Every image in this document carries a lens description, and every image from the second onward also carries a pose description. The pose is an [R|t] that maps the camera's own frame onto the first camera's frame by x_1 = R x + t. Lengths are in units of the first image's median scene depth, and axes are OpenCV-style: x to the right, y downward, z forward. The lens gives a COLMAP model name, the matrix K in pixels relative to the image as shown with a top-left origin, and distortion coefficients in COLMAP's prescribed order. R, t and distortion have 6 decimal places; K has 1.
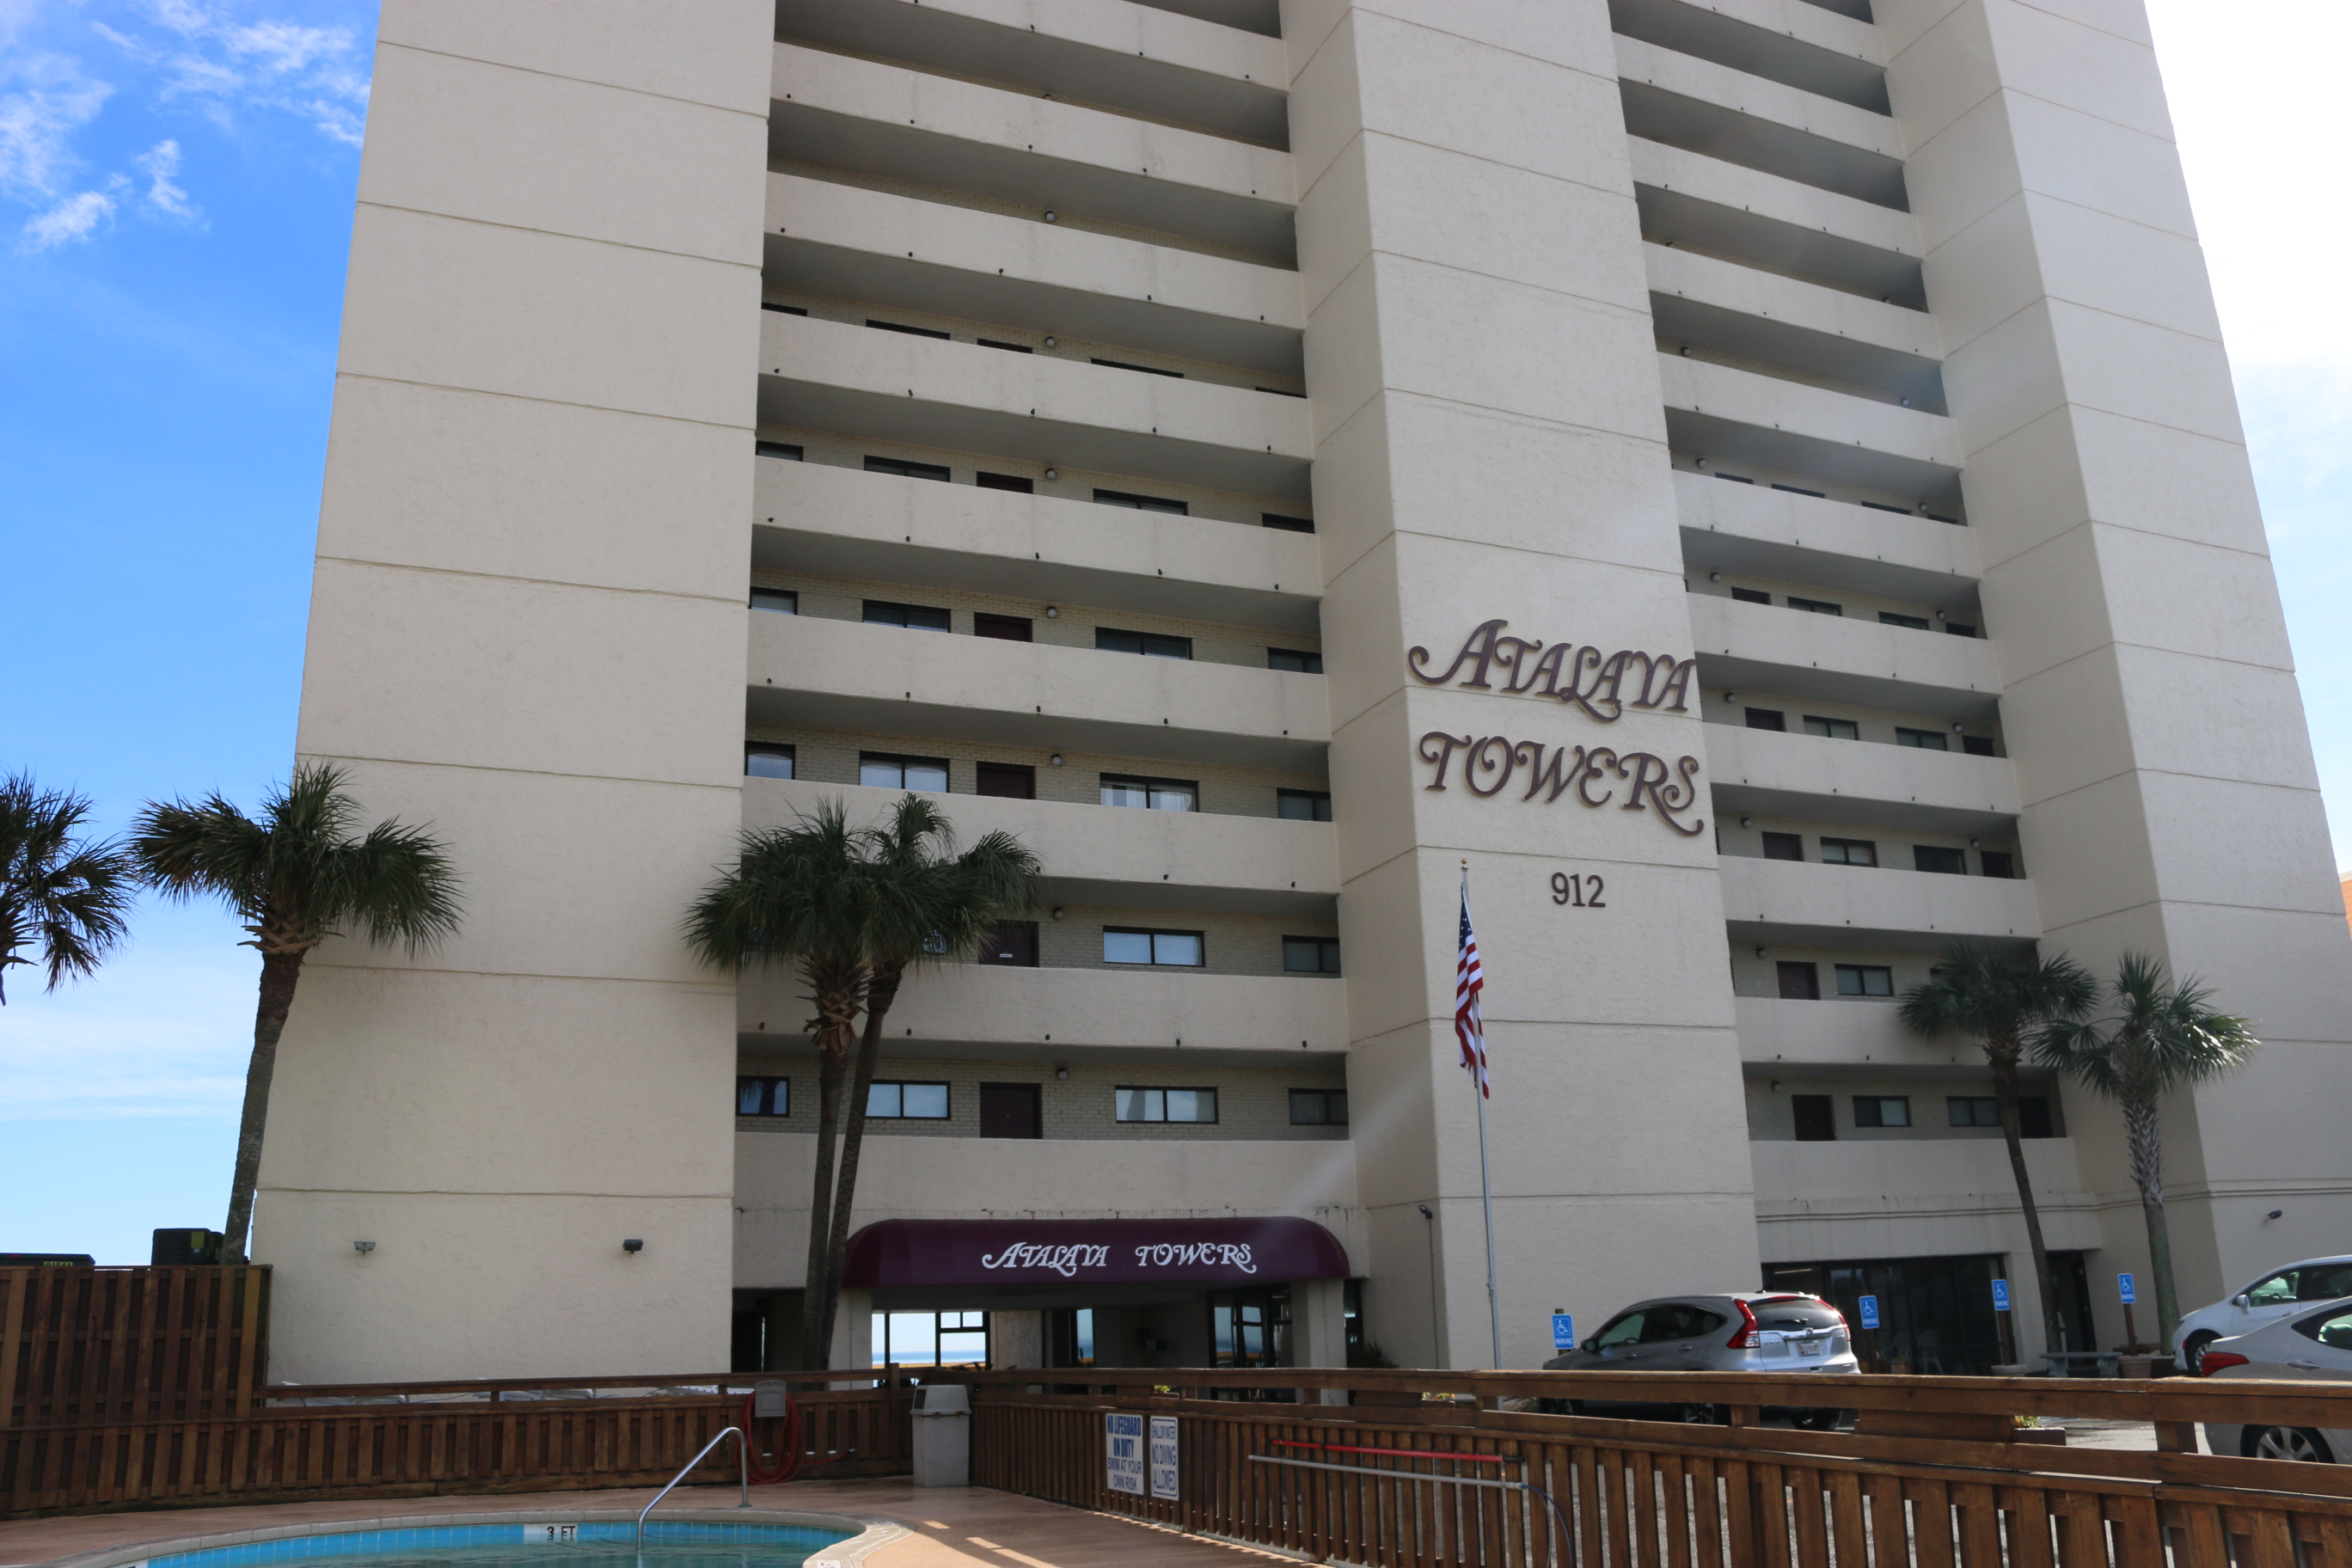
lens RADIAL K [[1962.9, 0, 1174.2], [0, 1962.9, 769.0], [0, 0, 1]] dist [-0.153577, 0.132915]
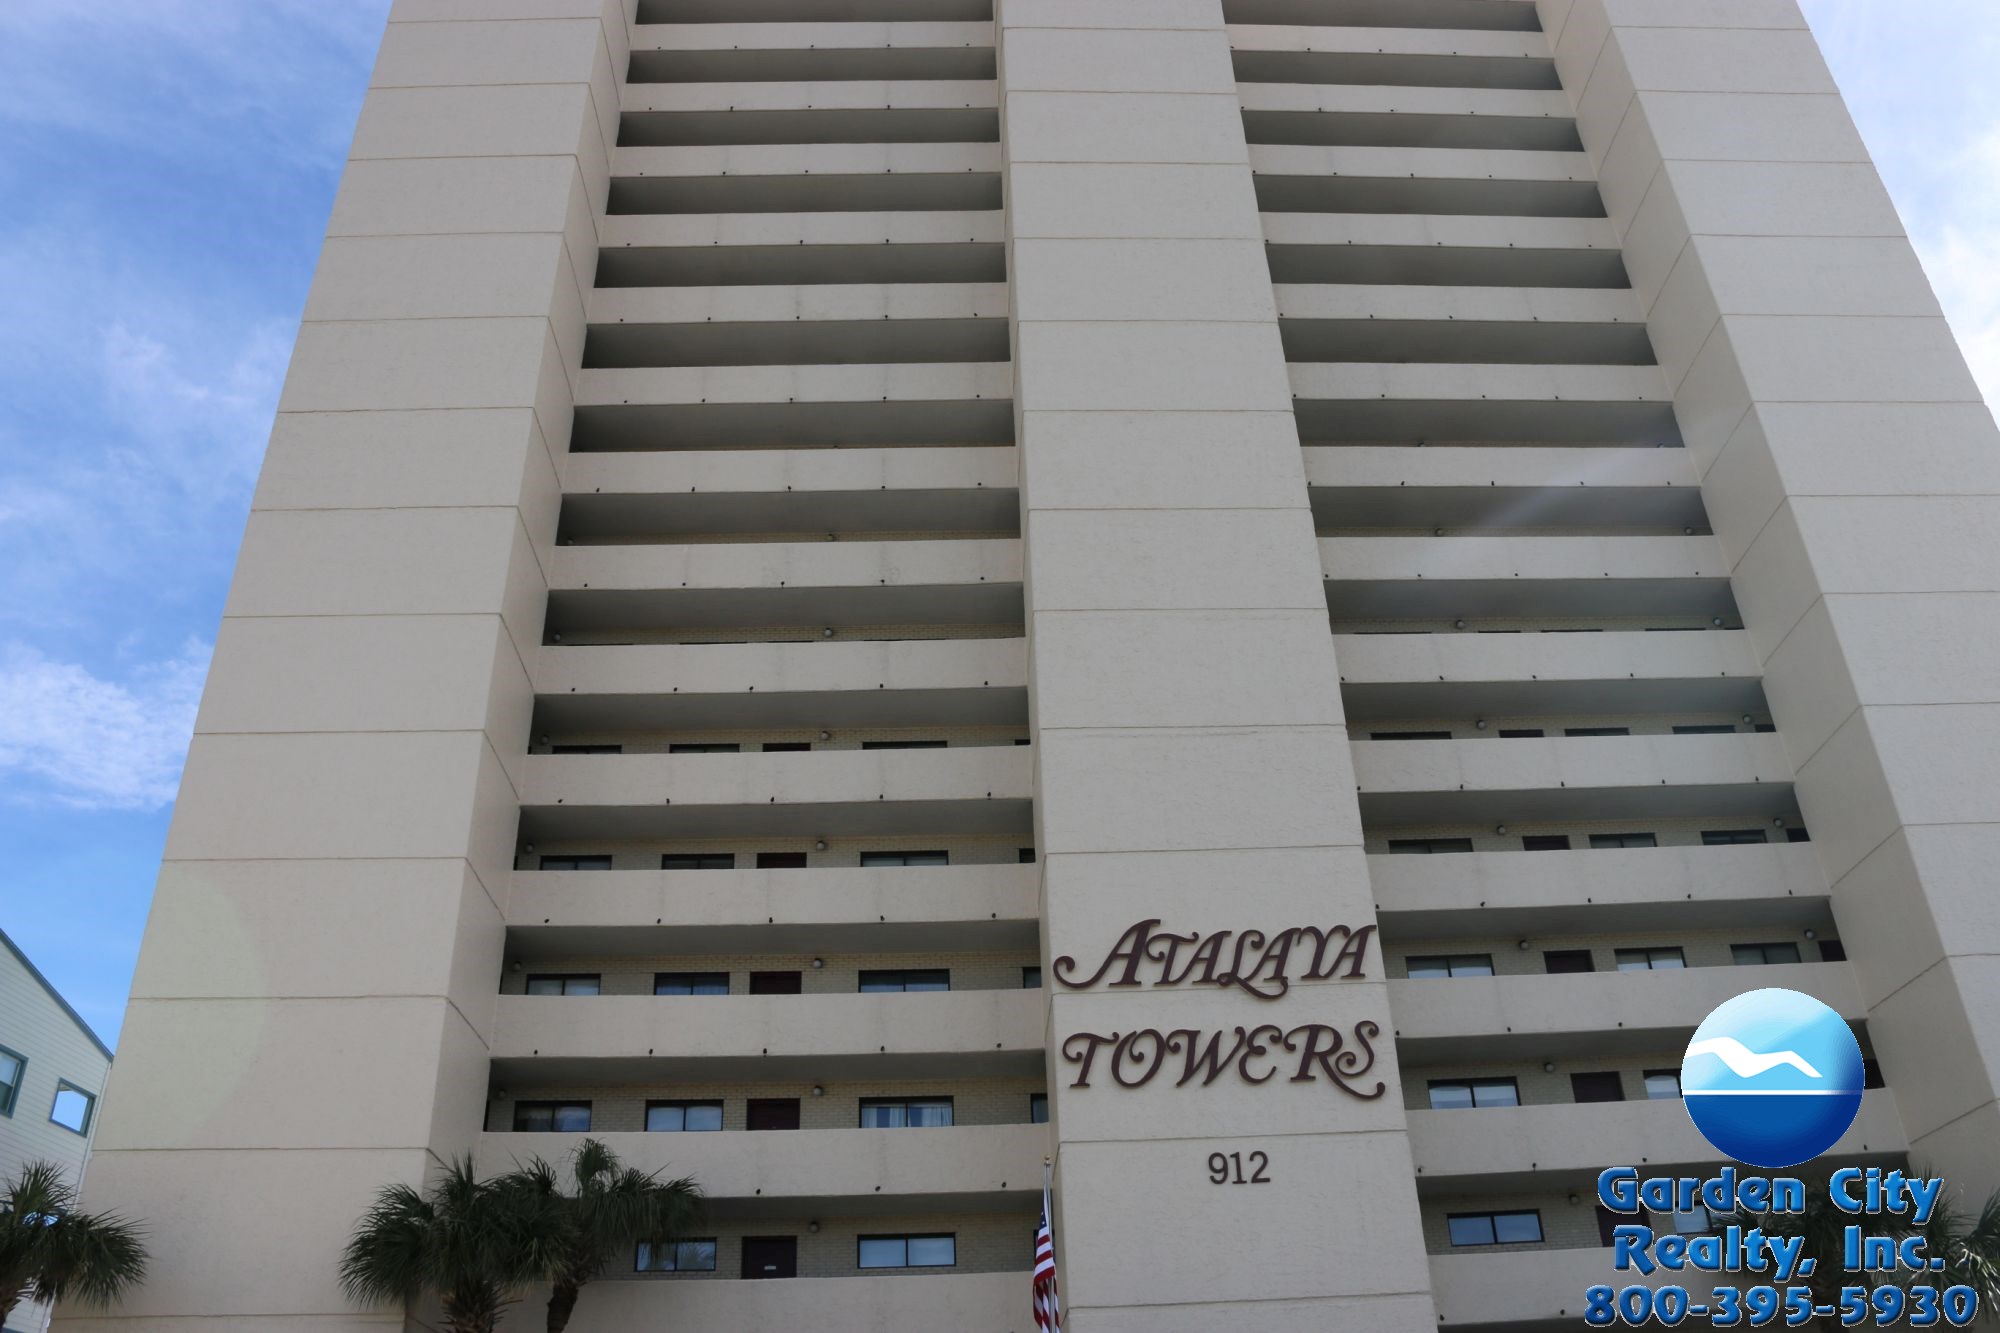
lens RADIAL K [[1669.1, 0, 994.0], [0, 1669.1, 663.1], [0, 0, 1]] dist [-0.153577, 0.132915]
pose [[0.924990, -0.191008, -0.328496, 0.413796], [0.107885, 0.960917, -0.254949, 0.012435], [0.364355, 0.200385, 0.909446, 0.100542]]
